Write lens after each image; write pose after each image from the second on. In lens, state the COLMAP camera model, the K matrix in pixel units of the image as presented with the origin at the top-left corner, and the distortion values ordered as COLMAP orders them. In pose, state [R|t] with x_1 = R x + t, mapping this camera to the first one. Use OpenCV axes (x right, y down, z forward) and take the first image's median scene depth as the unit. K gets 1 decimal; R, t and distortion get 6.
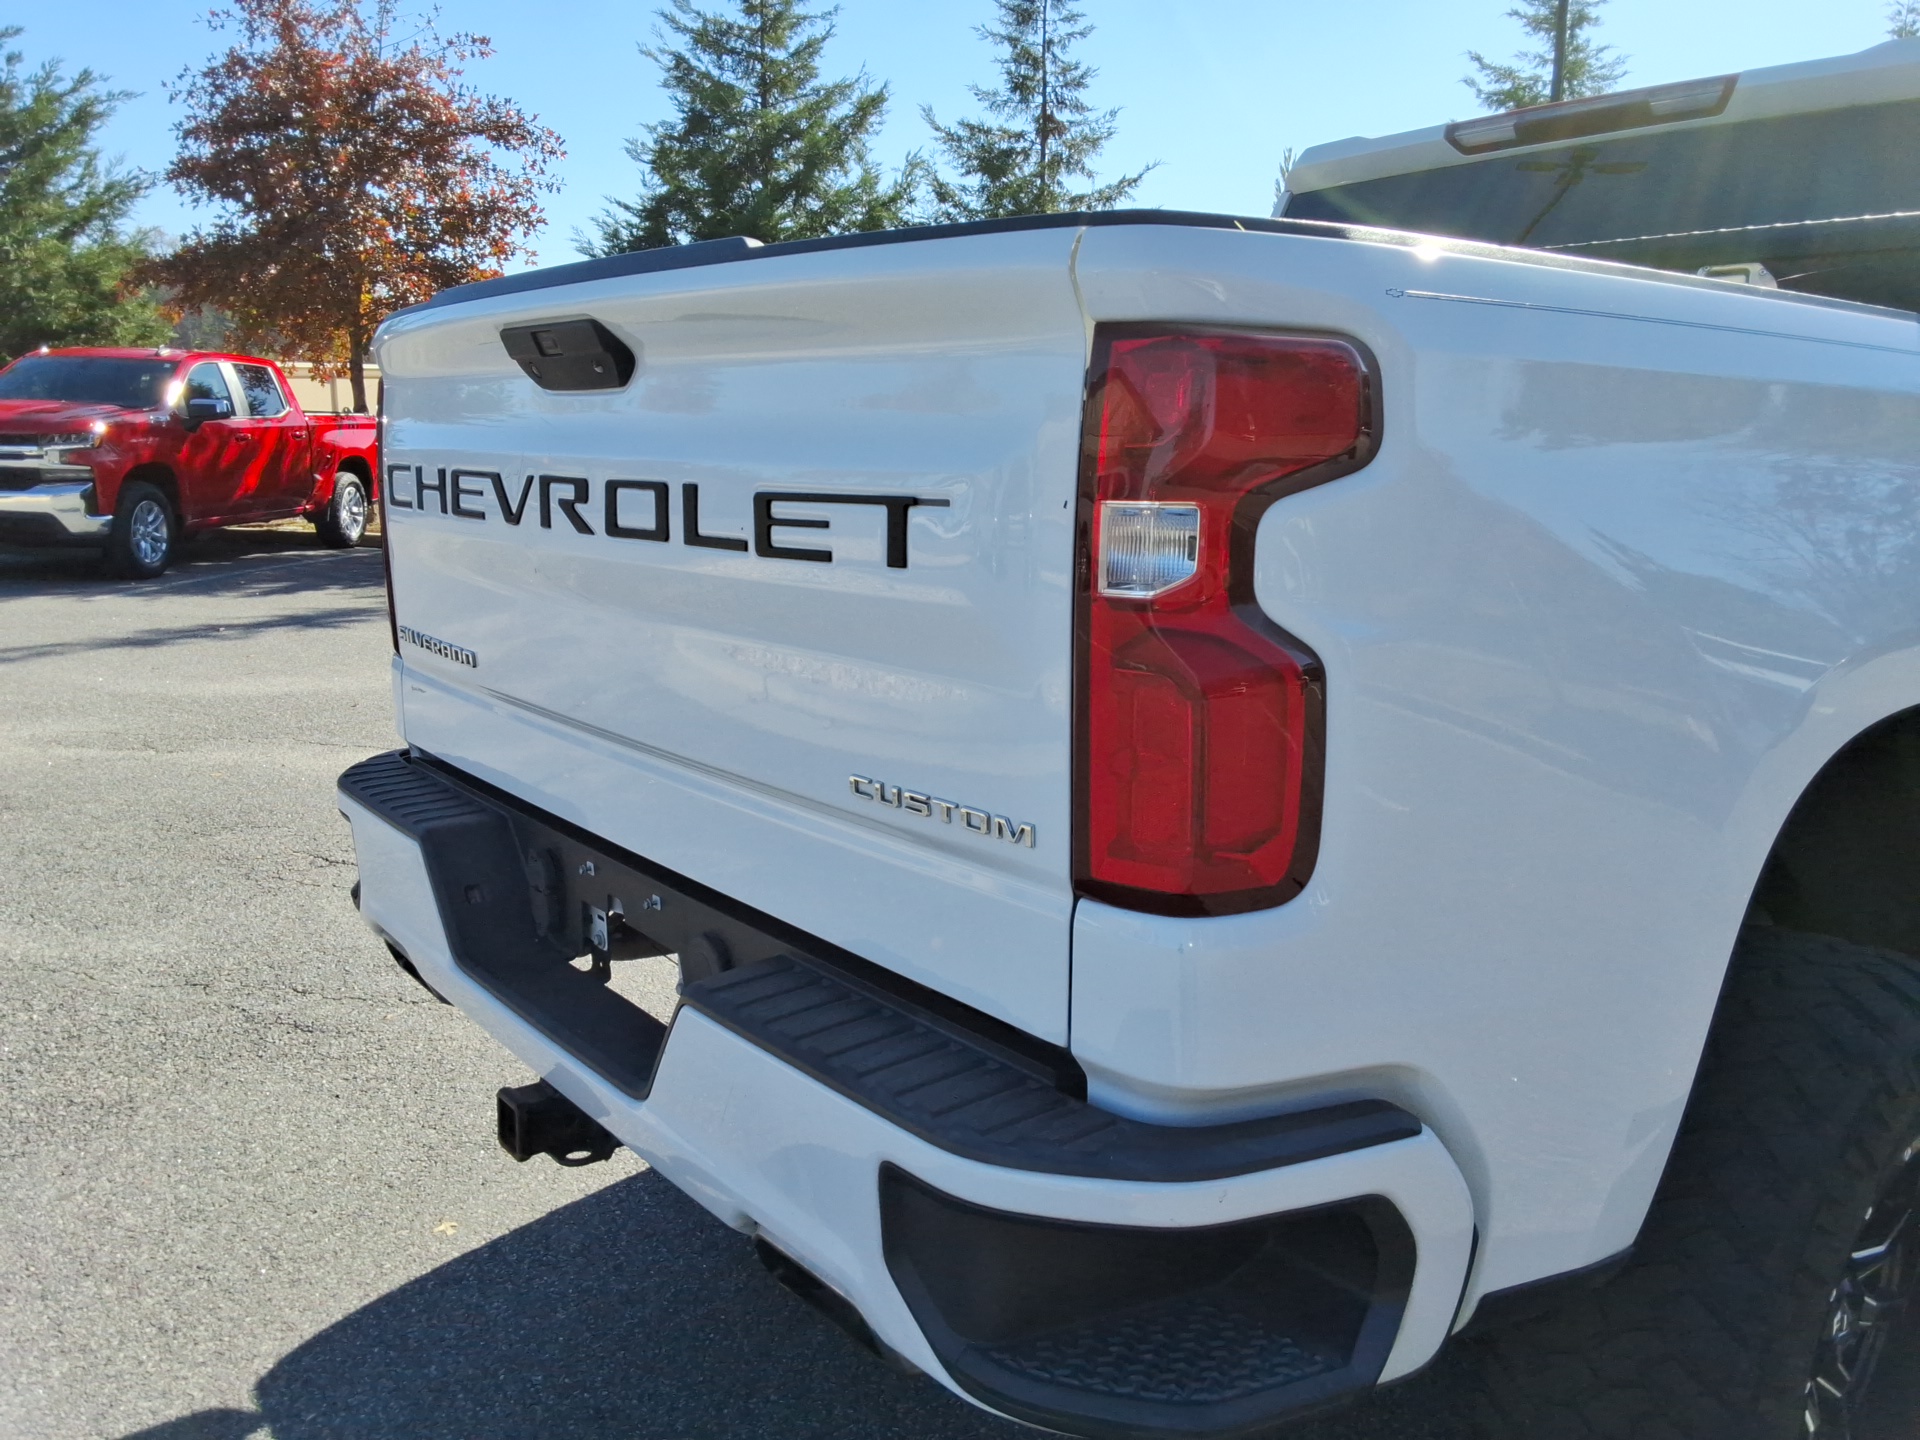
lens RADIAL K [[1541.3, 0, 972.8], [0, 1541.3, 702.9], [0, 0, 1]] dist [0.105877, -0.163049]
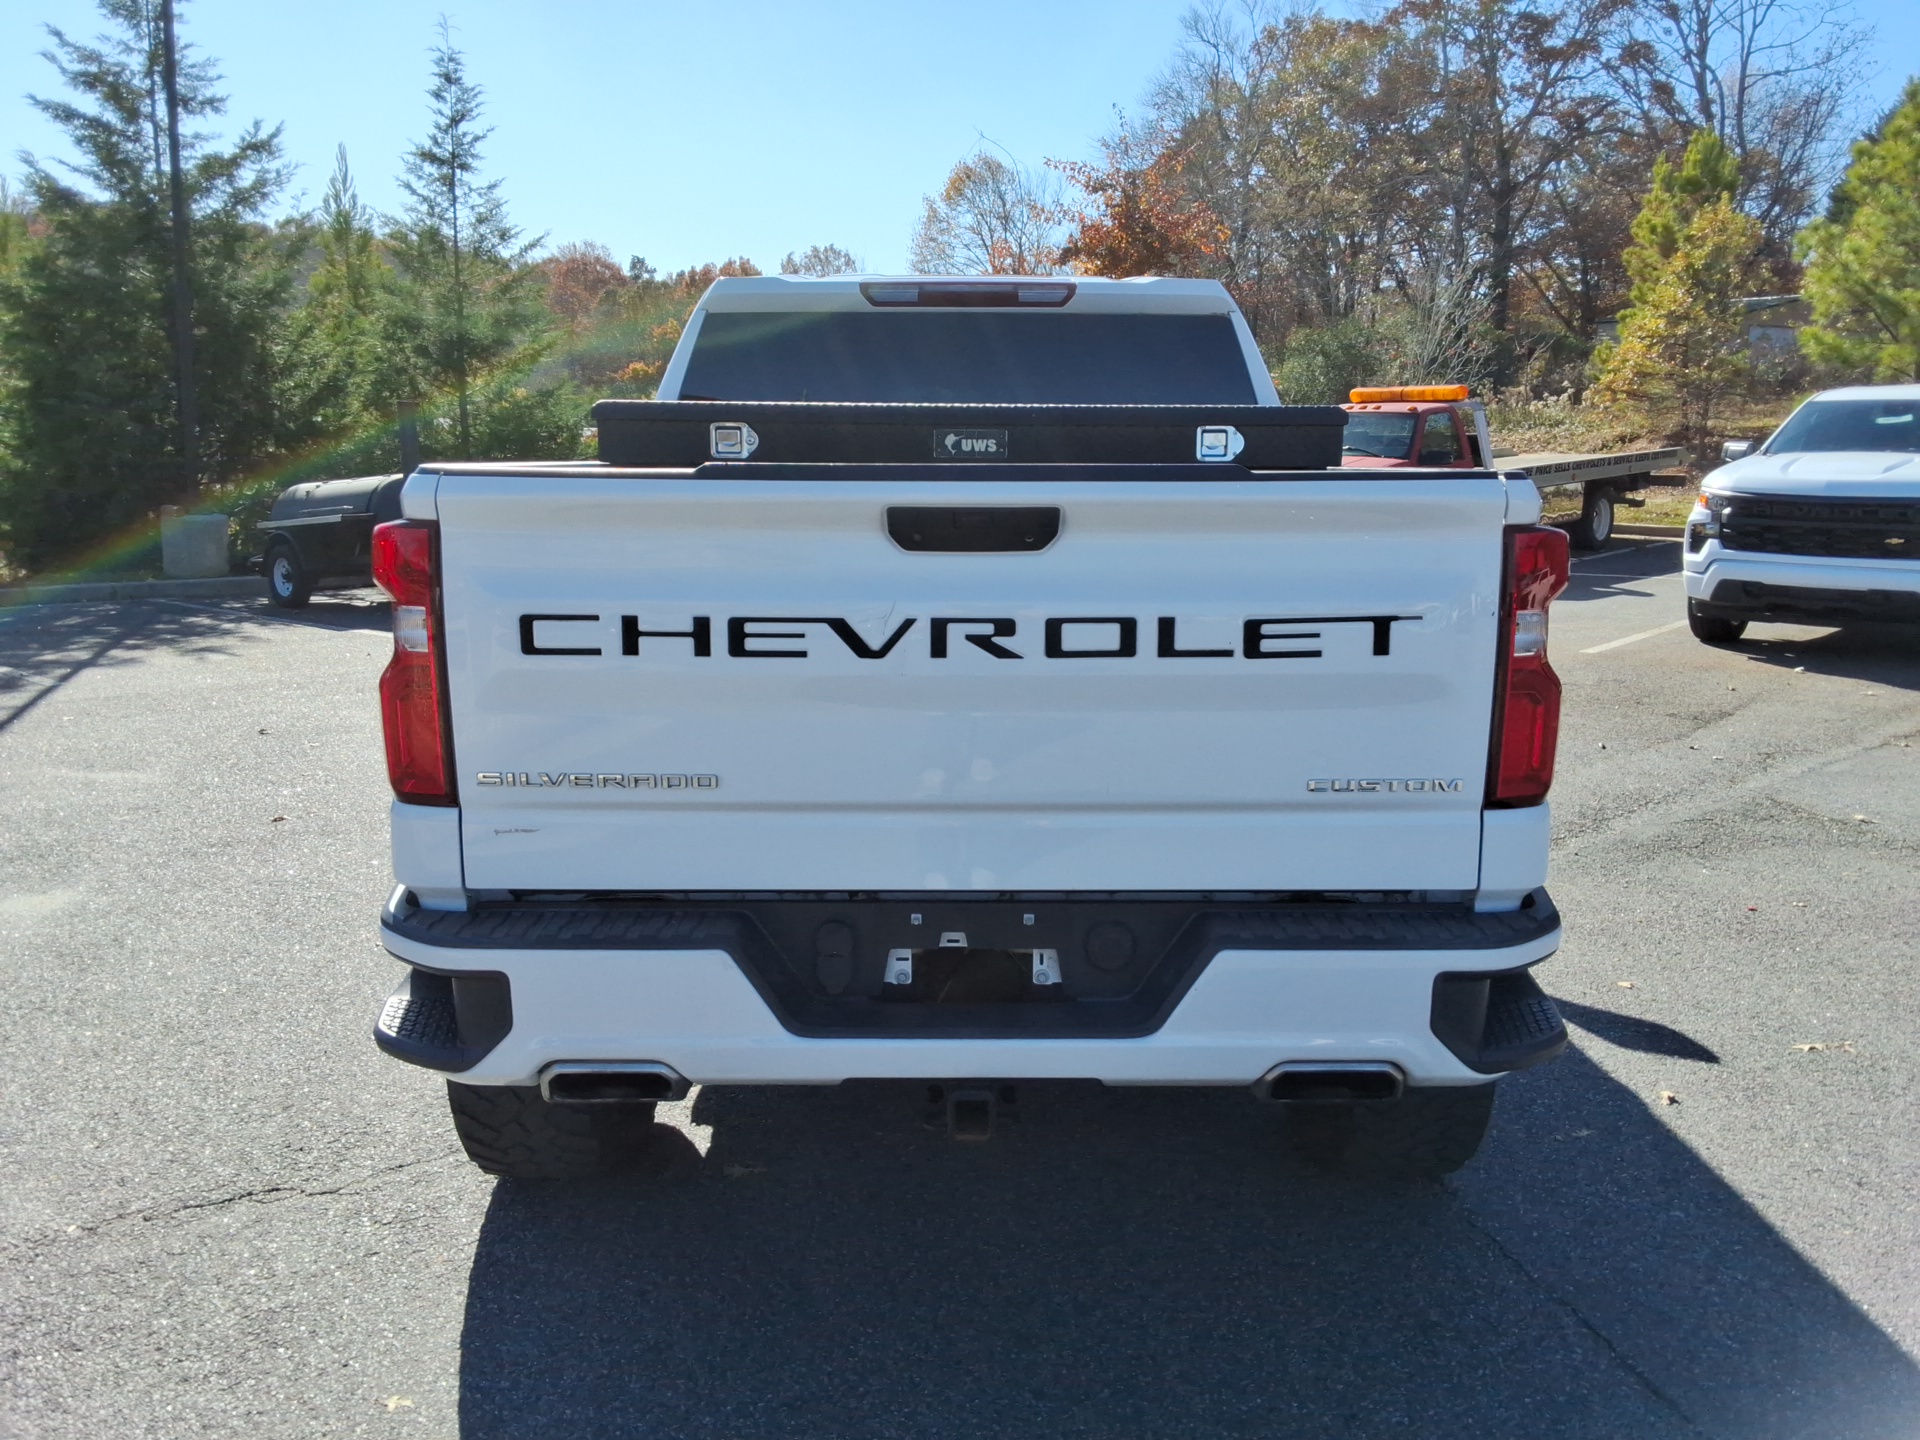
lens RADIAL K [[1555.8, 0, 960.0], [0, 1555.8, 720.0], [0, 0, 1]] dist [0.073944, -0.100608]
pose [[0.614465, -0.152746, 0.774016, -0.139644], [0.135562, 0.986929, 0.087144, -0.018847], [-0.777210, 0.051380, 0.627140, 0.019452]]
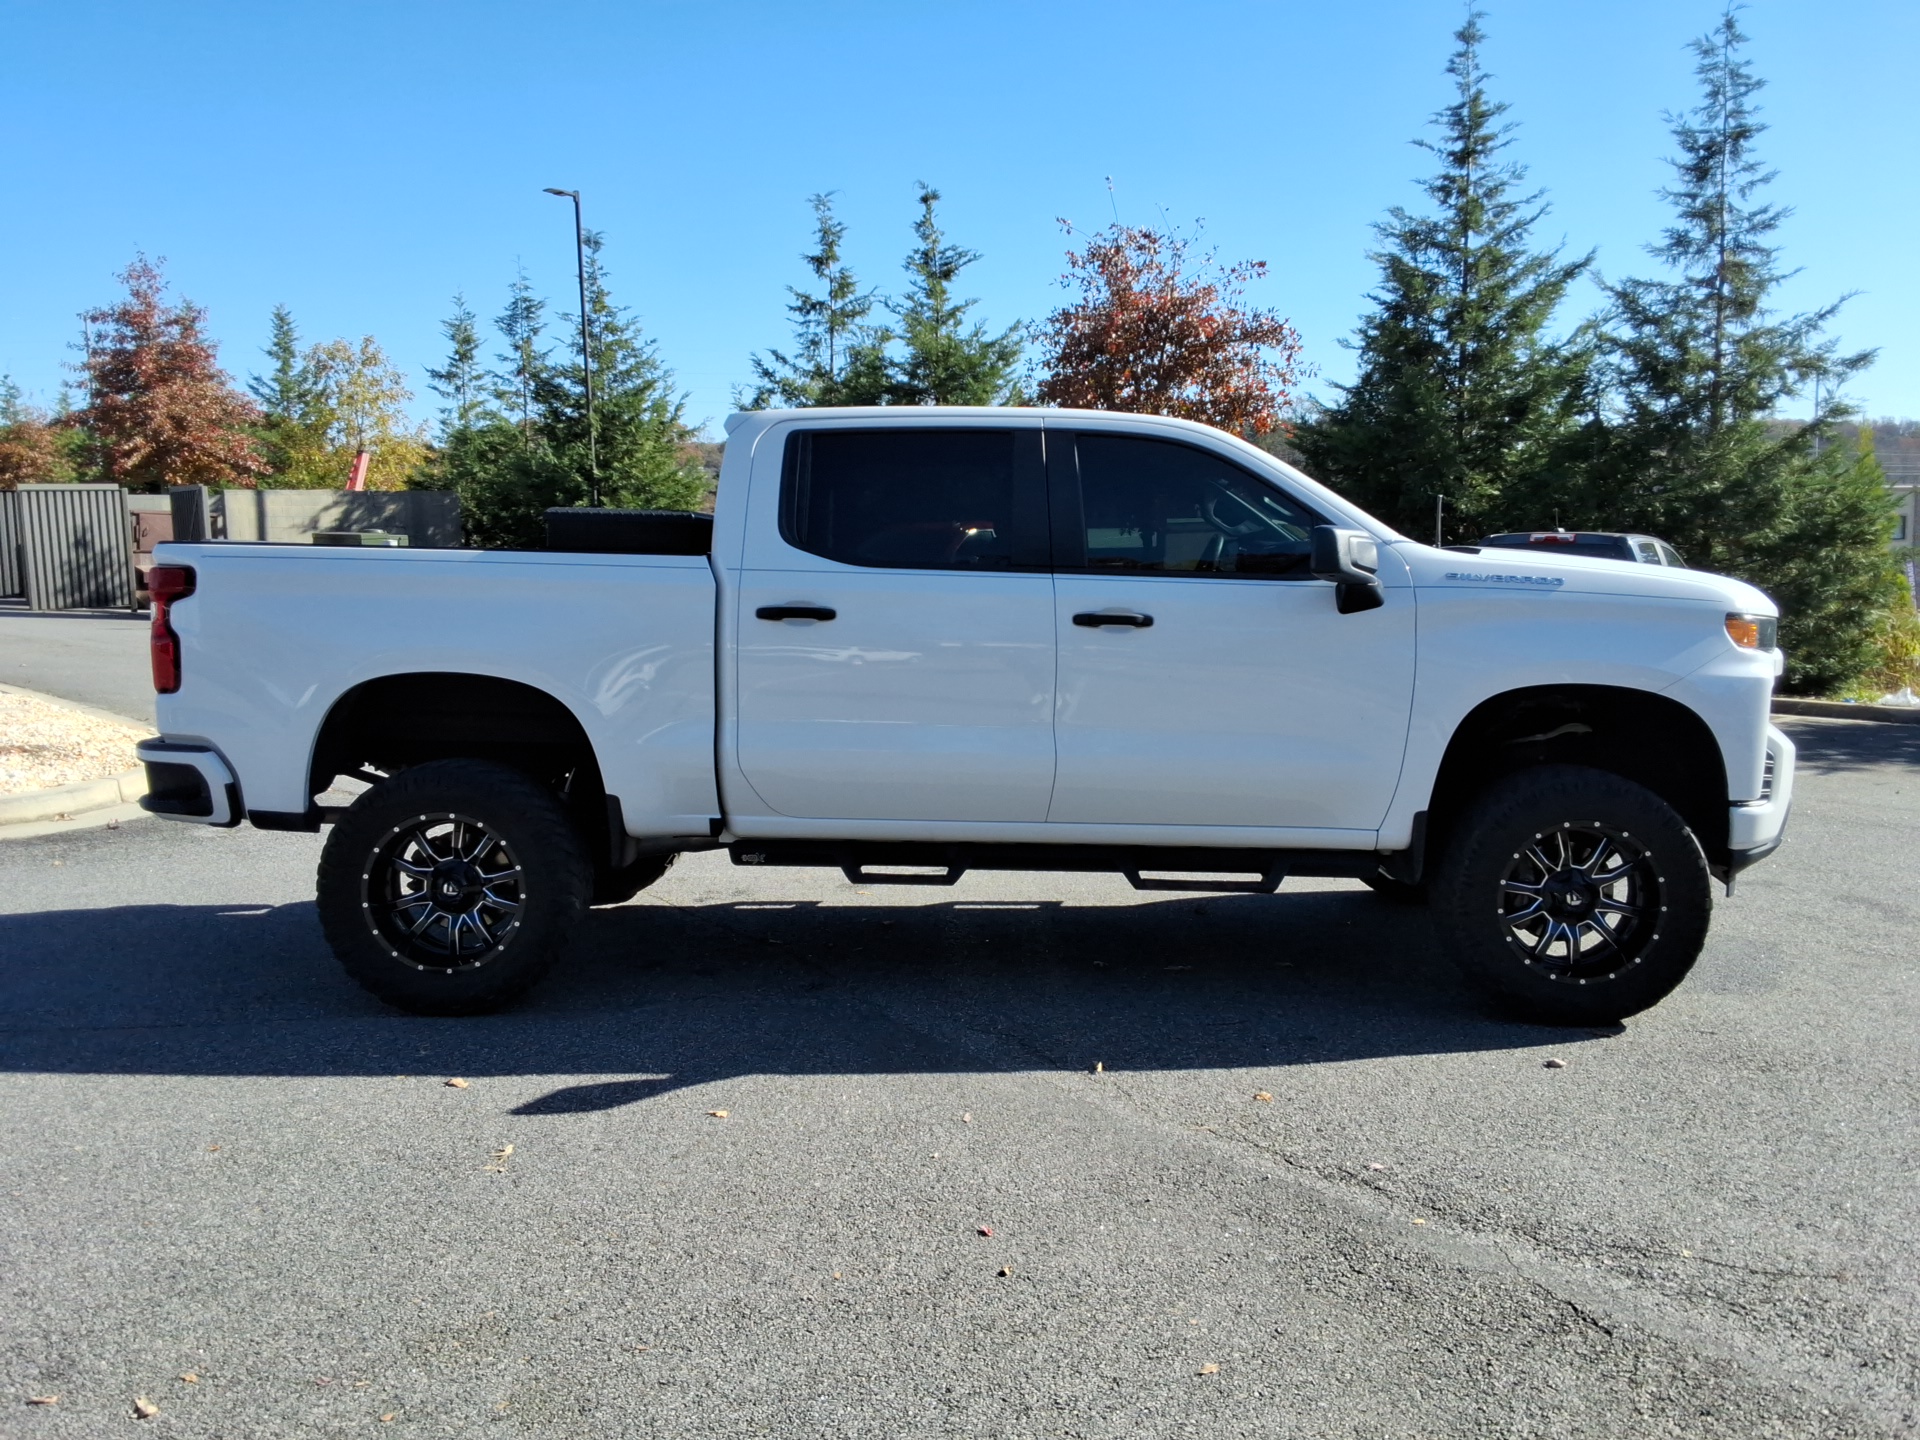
lens RADIAL K [[1542.5, 0, 972.1], [0, 1542.5, 720.0], [0, 0, 1]] dist [0.101874, -0.170528]
pose [[0.768851, 0.053112, -0.637218, 0.347013], [-0.101165, 0.994097, -0.039205, 0.010969], [0.631375, 0.094607, 0.769685, -0.071040]]
